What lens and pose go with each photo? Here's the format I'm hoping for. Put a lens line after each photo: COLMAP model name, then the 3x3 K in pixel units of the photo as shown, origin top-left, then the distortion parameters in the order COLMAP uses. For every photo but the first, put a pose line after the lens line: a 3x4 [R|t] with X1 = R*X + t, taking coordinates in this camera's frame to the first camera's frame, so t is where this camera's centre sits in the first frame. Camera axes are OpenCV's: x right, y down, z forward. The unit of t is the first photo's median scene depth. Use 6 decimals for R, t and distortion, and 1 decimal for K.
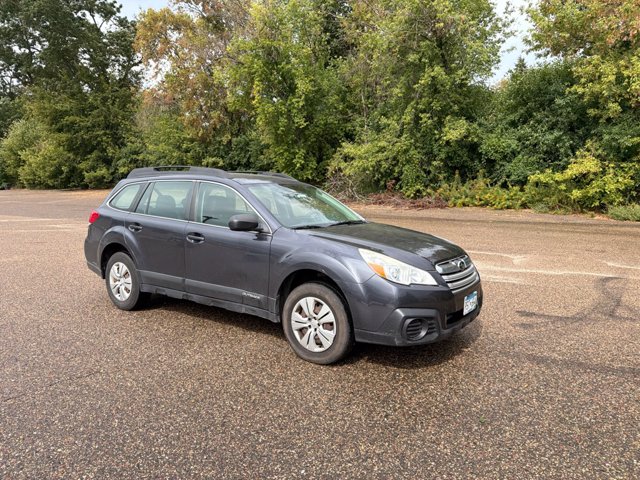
lens RADIAL K [[446.6, 0, 322.2], [0, 446.6, 243.6], [0, 0, 1]] dist [0.064441, -0.087961]
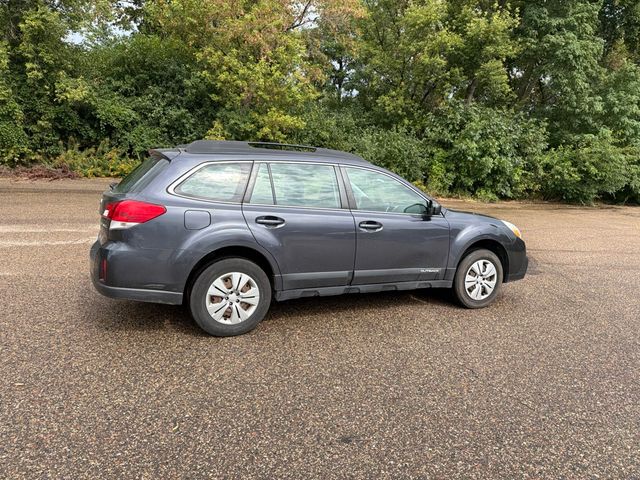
lens RADIAL K [[448.1, 0, 322.6], [0, 448.1, 240.4], [0, 0, 1]] dist [0.064399, -0.088576]
pose [[0.498857, -0.119328, 0.858431, -0.277528], [0.061012, 0.992854, 0.102558, -0.021010], [-0.864534, 0.001213, 0.502572, 0.143207]]
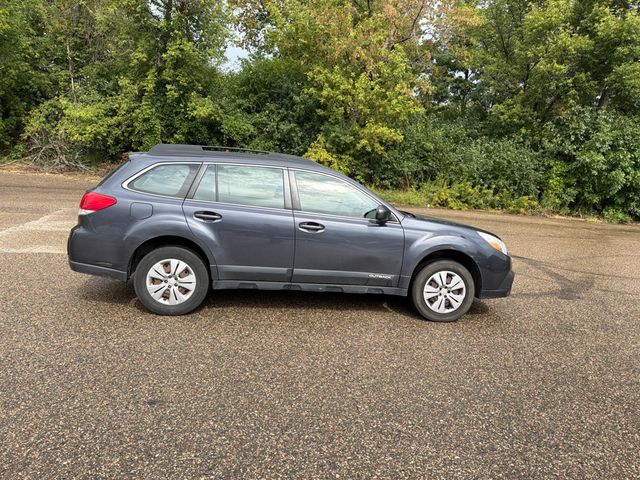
lens RADIAL K [[446.4, 0, 322.9], [0, 446.4, 240.2], [0, 0, 1]] dist [0.068797, -0.087844]
pose [[0.736602, -0.056137, 0.673993, -0.223470], [0.019325, 0.997889, 0.061994, -0.010851], [-0.676050, -0.032640, 0.736132, 0.057473]]
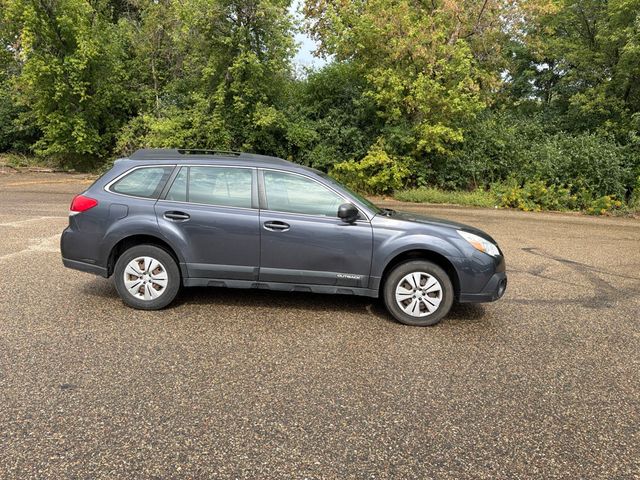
lens RADIAL K [[445.6, 0, 322.7], [0, 445.6, 240.8], [0, 0, 1]] dist [0.066237, -0.087105]
pose [[0.852336, -0.049247, 0.520671, -0.170300], [0.028427, 0.998447, 0.047902, -0.006020], [-0.522222, -0.026027, 0.852412, 0.020898]]
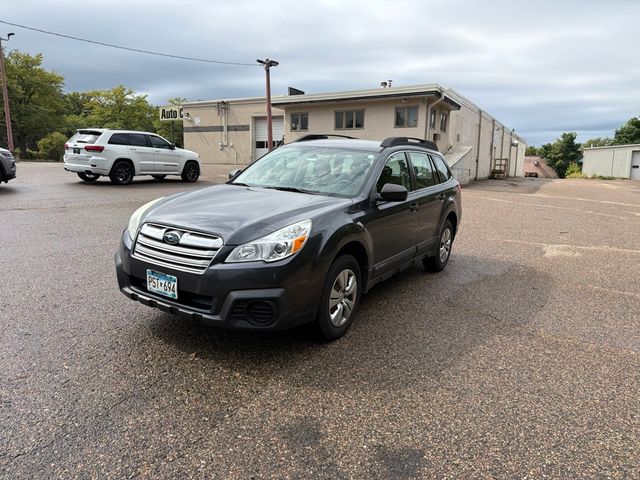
lens RADIAL K [[445.6, 0, 322.7], [0, 445.6, 240.8], [0, 0, 1]] dist [0.066237, -0.087105]
pose [[0.069296, 0.187113, -0.979891, 0.229696], [-0.174275, 0.969419, 0.172789, -0.027351], [0.982256, 0.158797, 0.099786, 0.242858]]
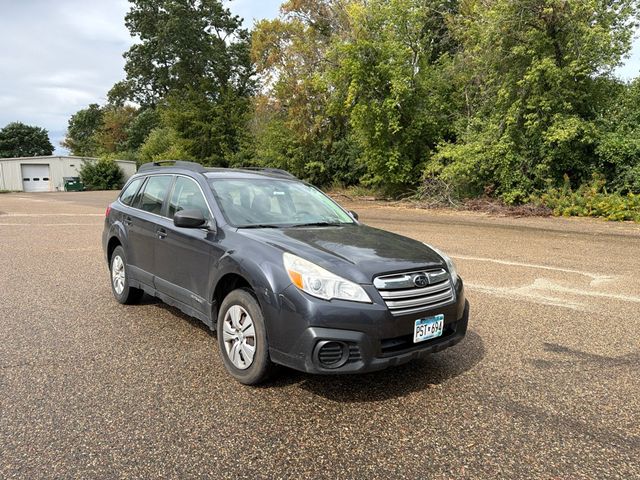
lens RADIAL K [[445.6, 0, 322.9], [0, 445.6, 247.3], [0, 0, 1]] dist [0.066998, -0.094043]
pose [[0.968574, 0.049099, -0.243832, 0.067887], [-0.049568, 0.998762, 0.004218, -0.001286], [0.243737, 0.008001, 0.969808, 0.036517]]
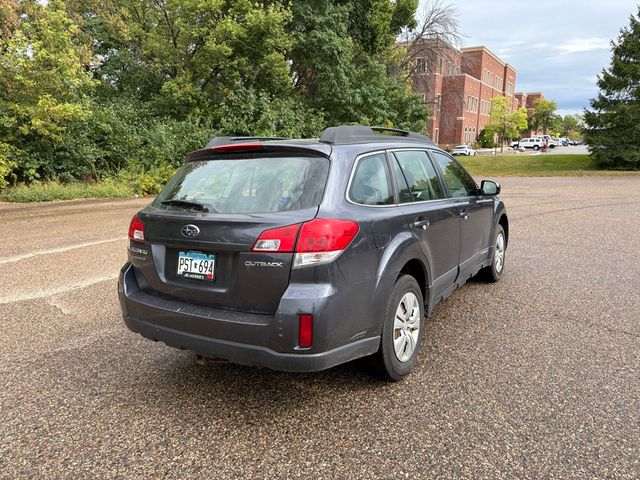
lens RADIAL K [[445.6, 0, 322.7], [0, 445.6, 240.8], [0, 0, 1]] dist [0.066237, -0.087105]
pose [[-0.040054, -0.174414, 0.983857, -0.275872], [0.149805, 0.972470, 0.178494, -0.038943], [-0.987904, 0.154536, -0.012823, 0.308003]]
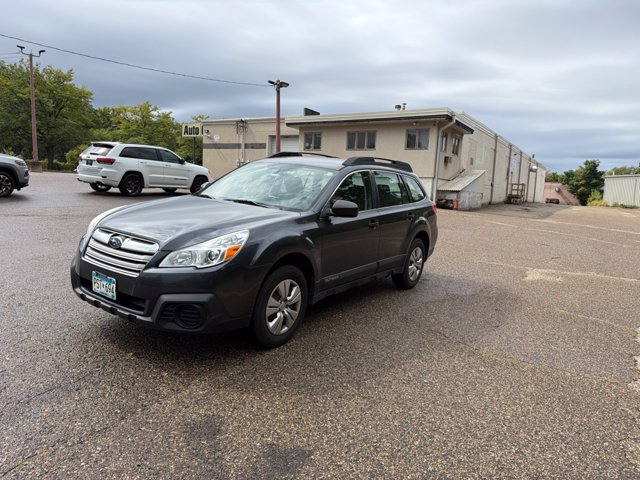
lens RADIAL K [[445.6, 0, 322.7], [0, 445.6, 240.8], [0, 0, 1]] dist [0.066237, -0.087105]
pose [[0.021949, 0.147155, -0.988870, 0.239568], [-0.204258, 0.968905, 0.139650, -0.031786], [0.978671, 0.198919, 0.051324, 0.274673]]
